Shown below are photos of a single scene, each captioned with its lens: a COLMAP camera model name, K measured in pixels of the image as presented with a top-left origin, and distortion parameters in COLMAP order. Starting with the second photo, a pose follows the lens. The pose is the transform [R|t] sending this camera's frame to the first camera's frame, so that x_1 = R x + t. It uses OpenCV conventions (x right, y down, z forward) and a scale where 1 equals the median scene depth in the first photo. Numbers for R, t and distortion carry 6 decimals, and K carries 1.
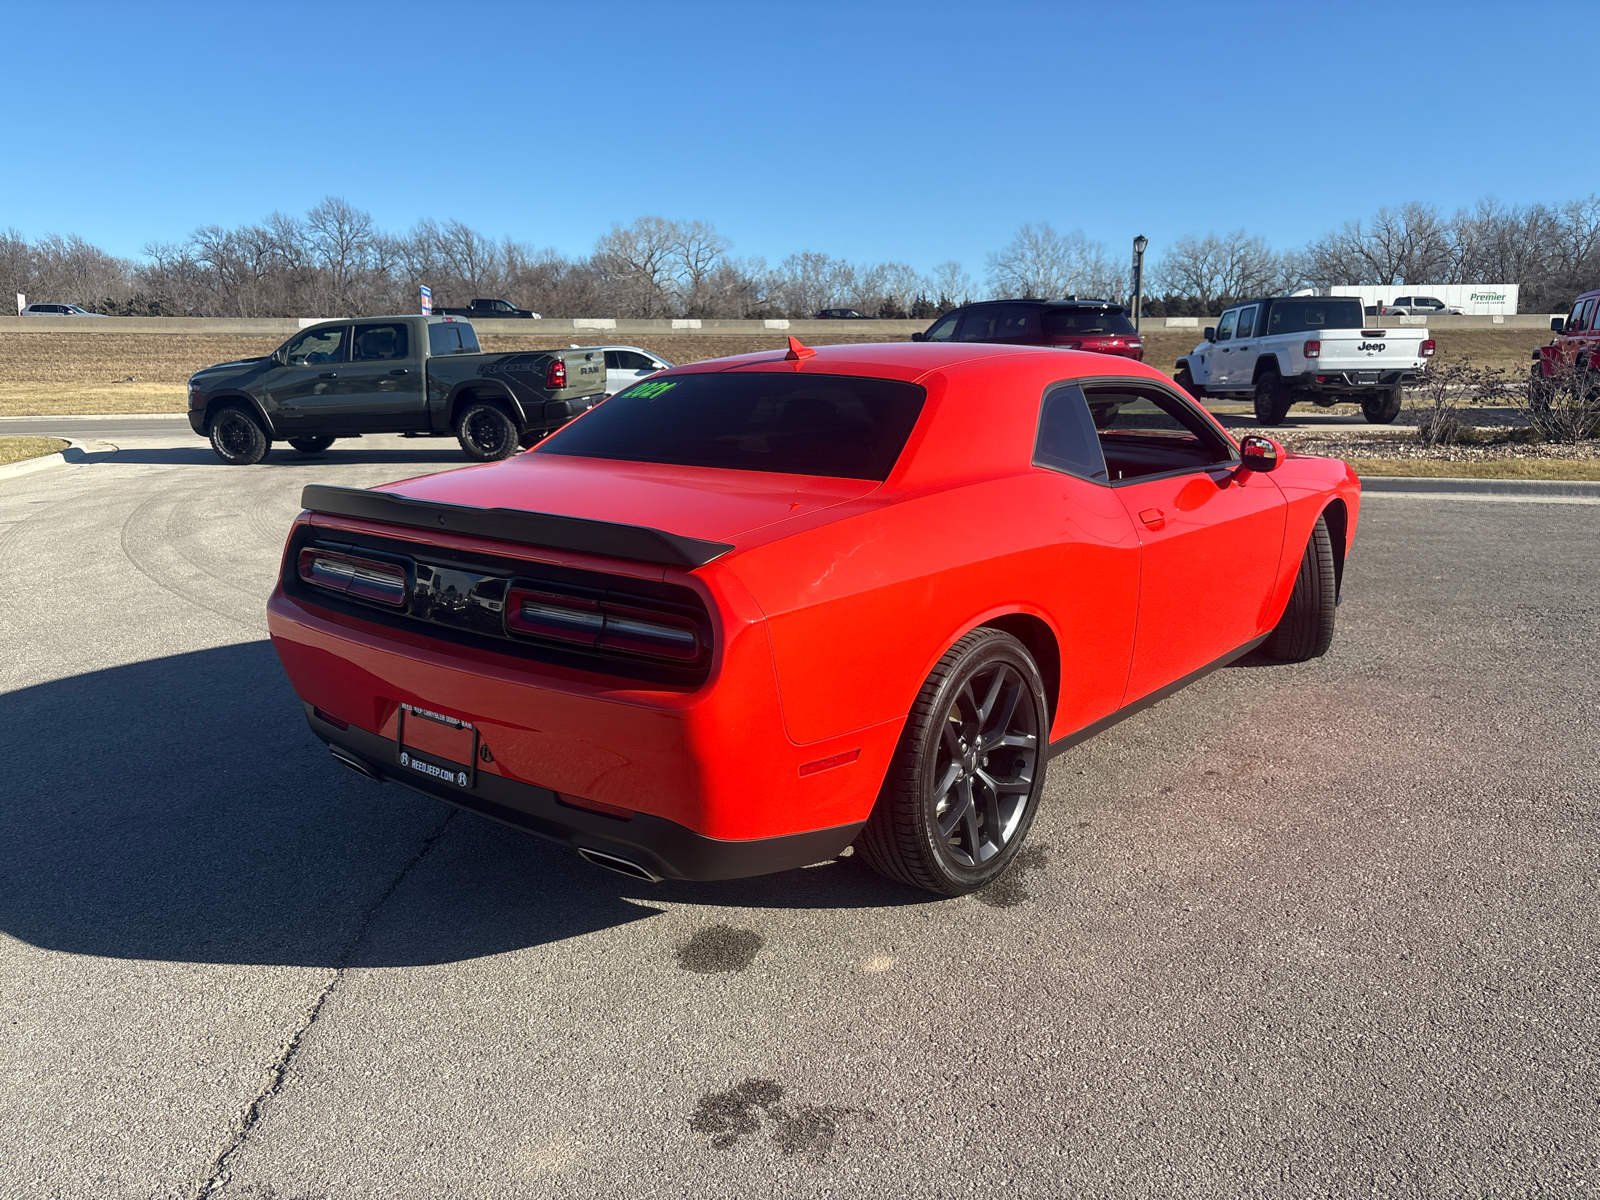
lens RADIAL K [[1242.2, 0, 764.2], [0, 1242.2, 625.7], [0, 0, 1]] dist [0.014401, 0.005130]
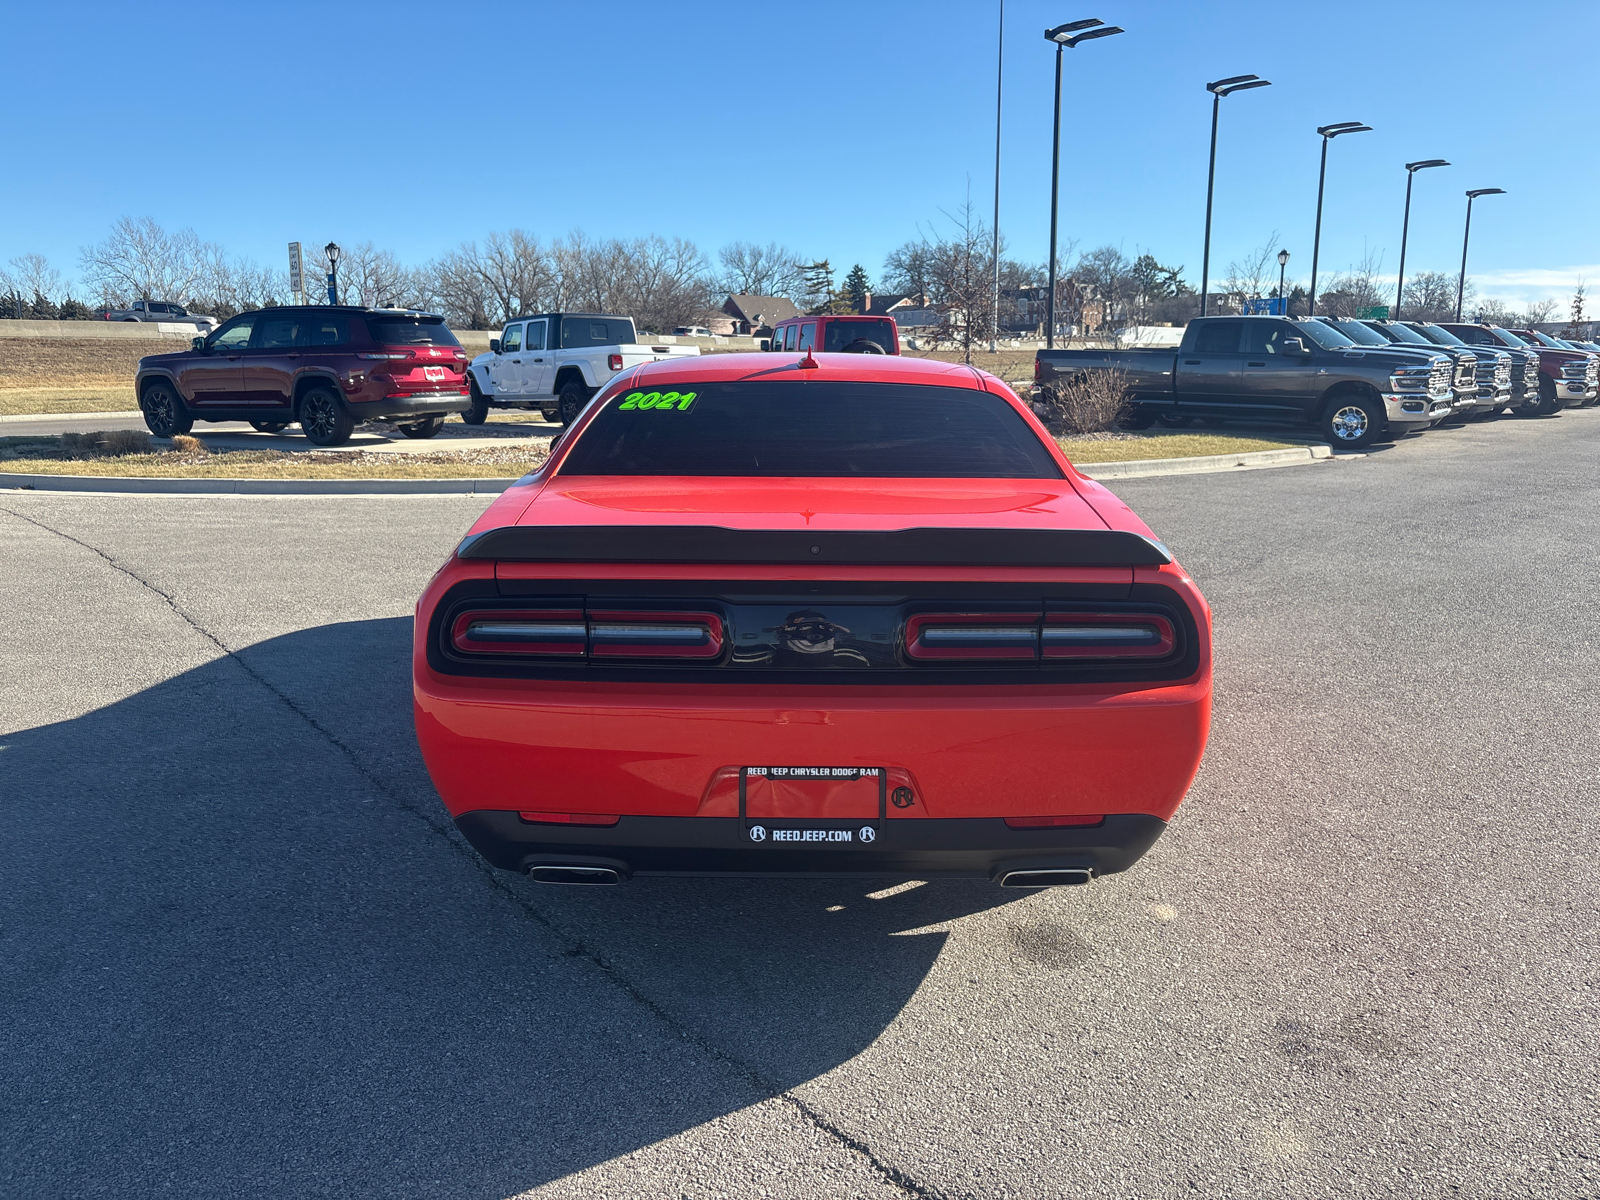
lens RADIAL K [[1253.9, 0, 796.5], [0, 1253.9, 611.0], [0, 0, 1]] dist [0.021547, -0.005913]
pose [[0.760828, -0.117271, 0.638269, -0.104031], [0.131159, 0.991027, 0.025741, -0.008086], [-0.635561, 0.064130, 0.769383, 0.041037]]
